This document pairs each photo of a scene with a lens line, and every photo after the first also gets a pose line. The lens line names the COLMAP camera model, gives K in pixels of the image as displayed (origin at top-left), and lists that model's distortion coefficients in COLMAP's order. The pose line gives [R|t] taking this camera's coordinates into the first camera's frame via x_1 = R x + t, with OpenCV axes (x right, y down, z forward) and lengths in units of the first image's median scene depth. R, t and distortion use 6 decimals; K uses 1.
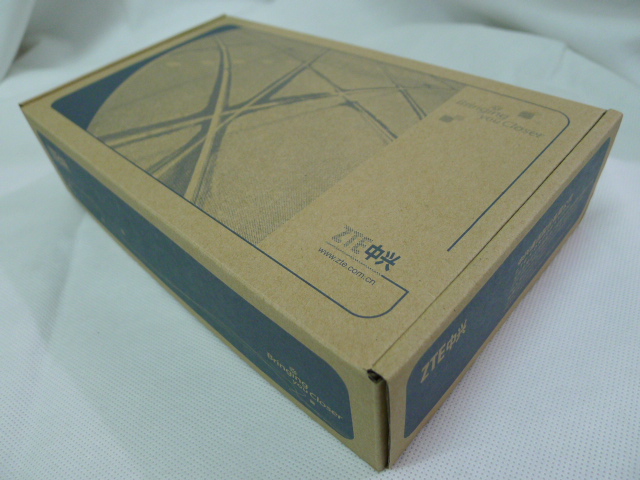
lens RADIAL K [[448.4, 0, 320.0], [0, 448.4, 240.0], [0, 0, 1]] dist [-0.055661, 0.000560]
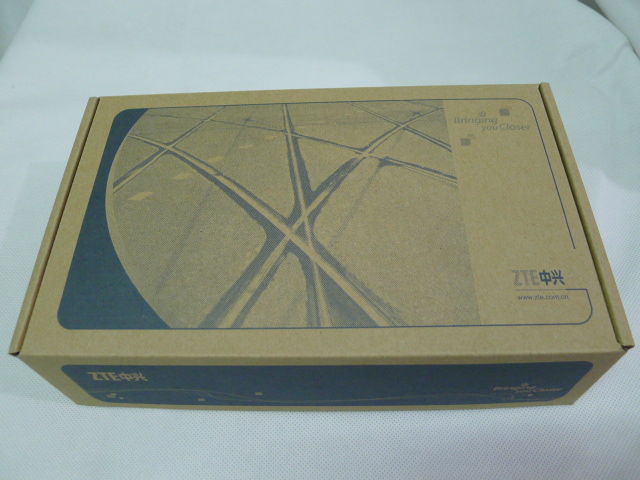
lens RADIAL K [[448.4, 0, 320.0], [0, 448.4, 240.0], [0, 0, 1]] dist [-0.055661, 0.000560]
pose [[0.724254, -0.563954, 0.396752, -0.654970], [0.456745, 0.823428, 0.336674, -0.640628], [-0.516566, -0.062623, 0.853954, 0.116627]]
